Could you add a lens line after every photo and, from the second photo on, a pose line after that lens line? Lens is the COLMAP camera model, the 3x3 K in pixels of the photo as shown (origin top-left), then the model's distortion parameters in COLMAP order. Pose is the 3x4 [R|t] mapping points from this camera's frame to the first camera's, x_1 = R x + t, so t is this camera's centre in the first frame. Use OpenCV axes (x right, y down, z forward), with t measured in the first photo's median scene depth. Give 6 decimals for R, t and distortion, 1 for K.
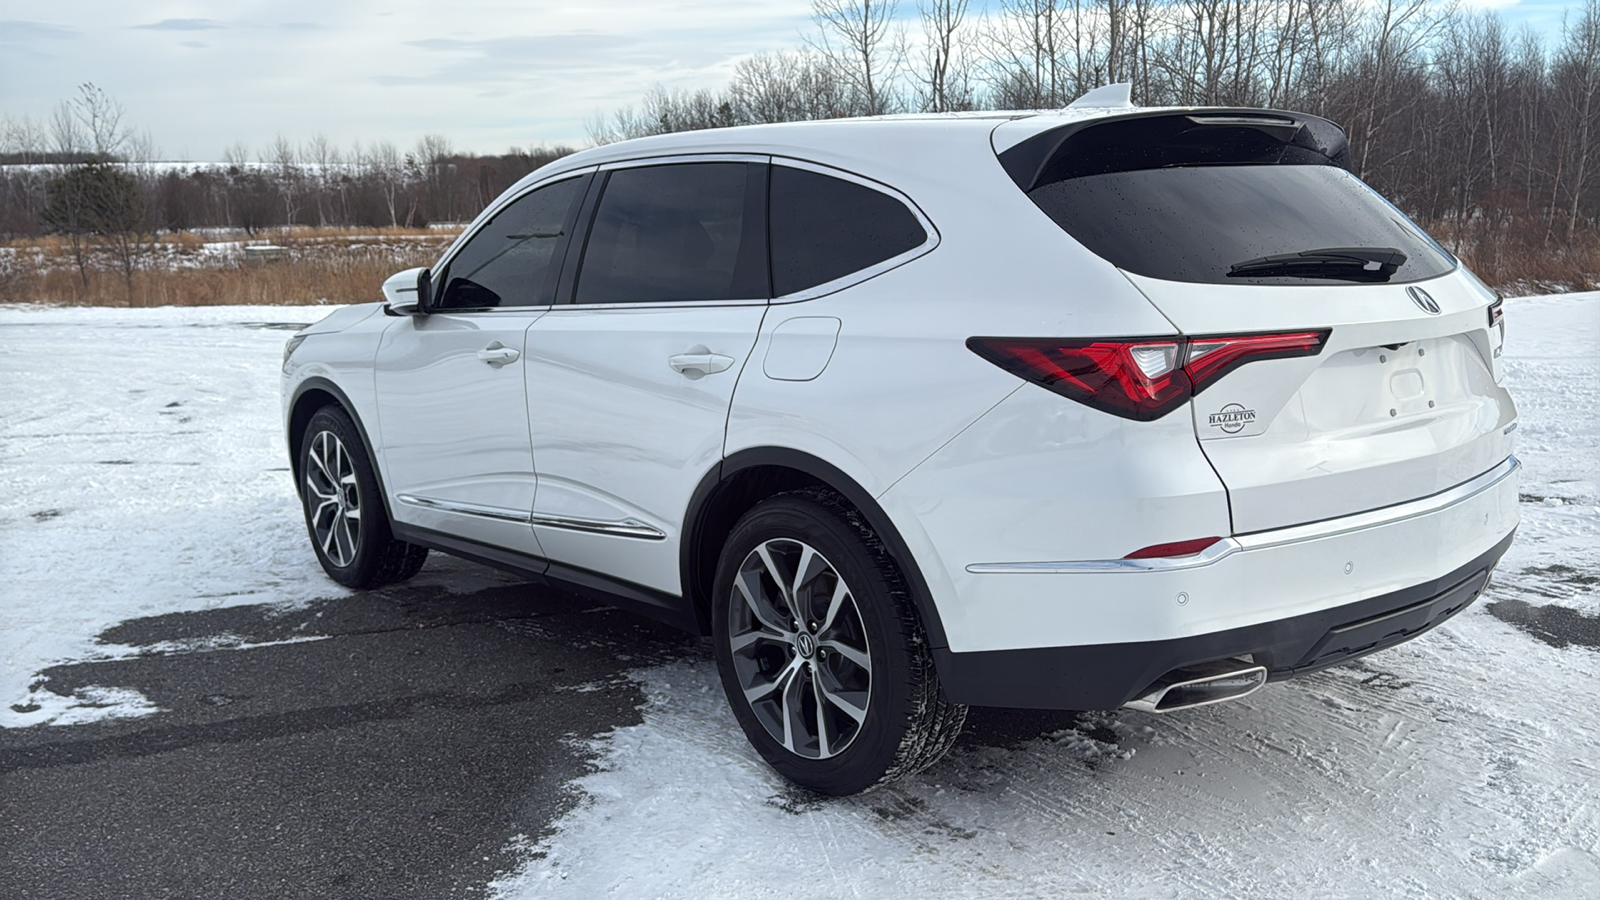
lens RADIAL K [[1368.4, 0, 815.1], [0, 1368.4, 447.1], [0, 0, 1]] dist [0.152627, -0.262908]
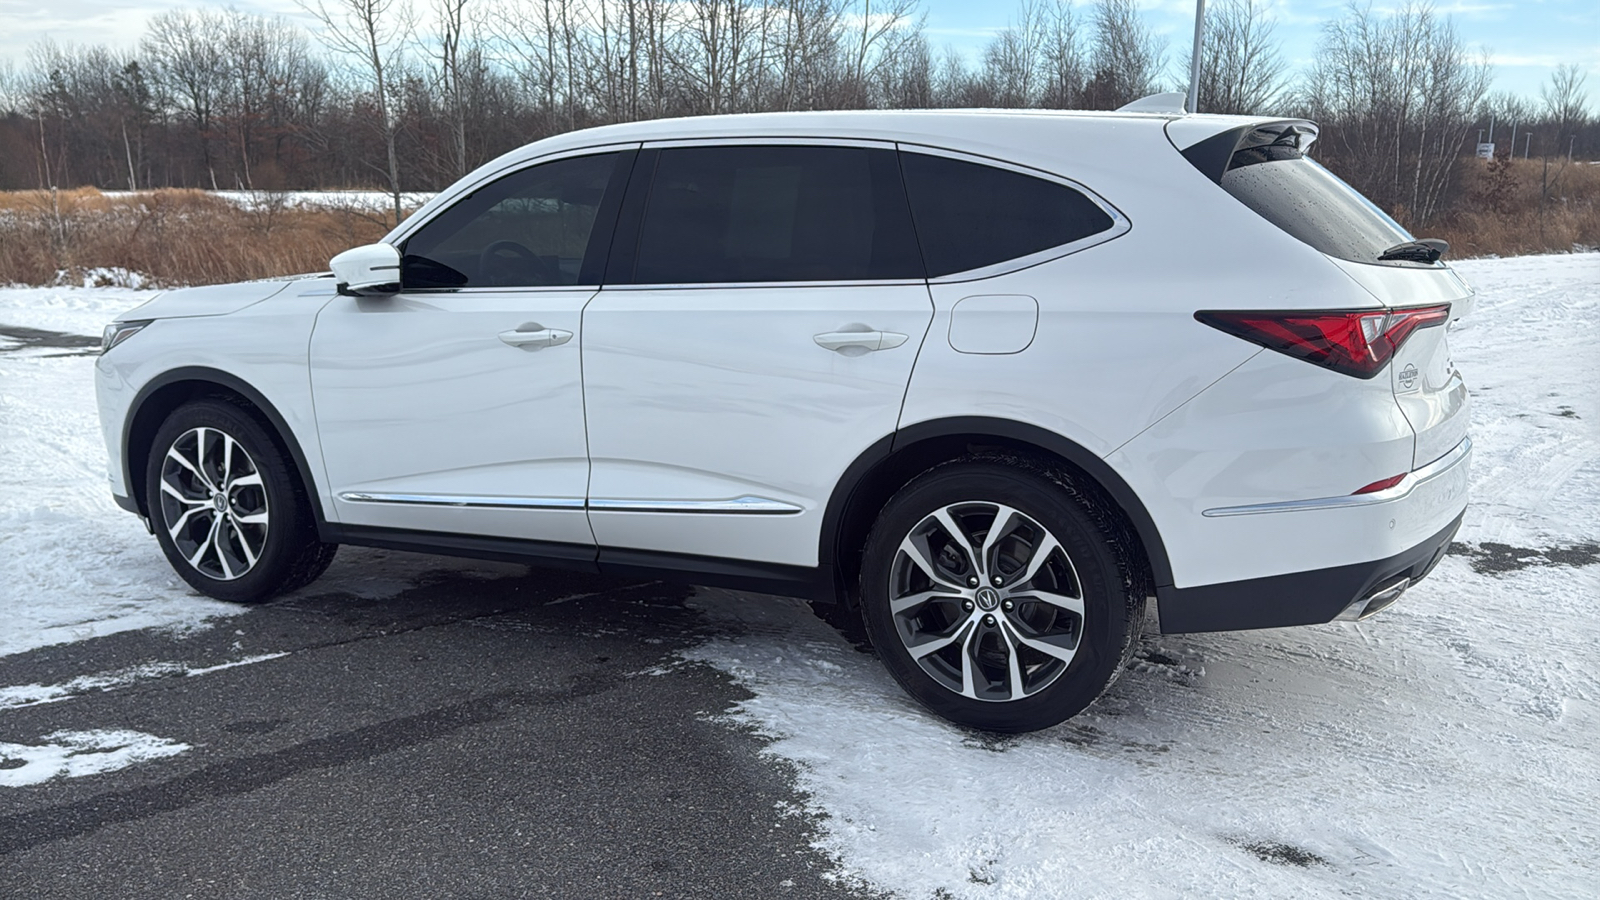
lens RADIAL K [[1368.4, 0, 821.5], [0, 1368.4, 457.1], [0, 0, 1]] dist [0.152627, -0.262908]
pose [[0.921808, -0.043720, 0.385174, -0.497356], [0.037725, 0.999021, 0.023111, 0.002293], [-0.385807, -0.006774, 0.922555, 0.047286]]
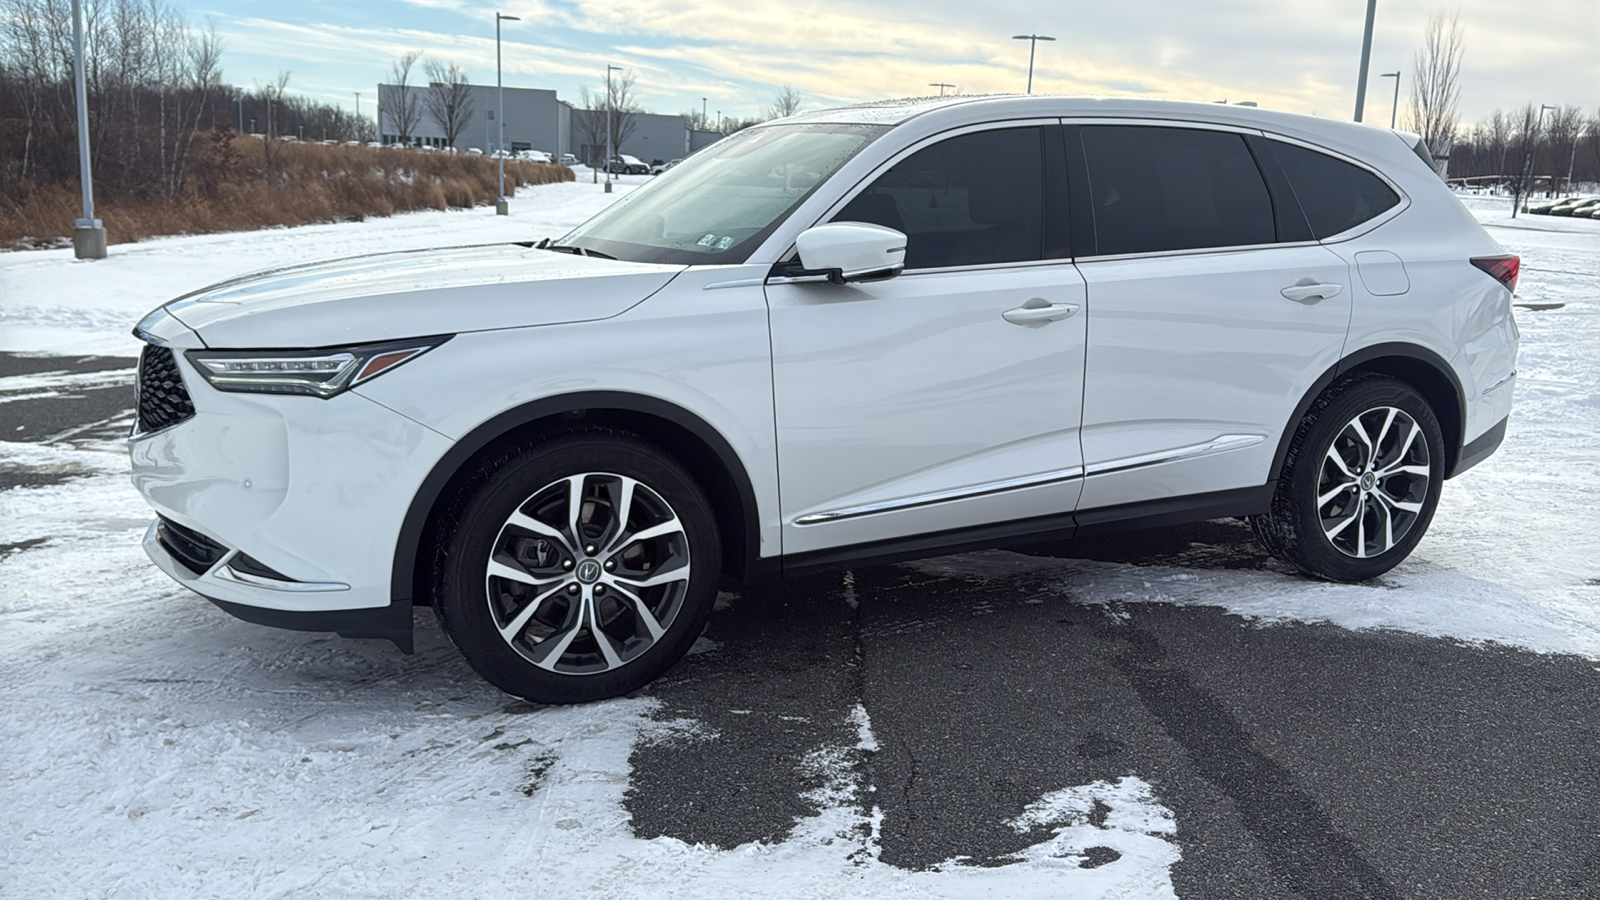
lens RADIAL K [[1368.4, 0, 824.9], [0, 1368.4, 469.4], [0, 0, 1]] dist [0.152627, -0.262908]
pose [[0.230164, -0.164040, 0.959226, -1.416227], [0.130627, 0.981978, 0.136587, -0.130632], [-0.964345, 0.093863, 0.247444, 1.092646]]
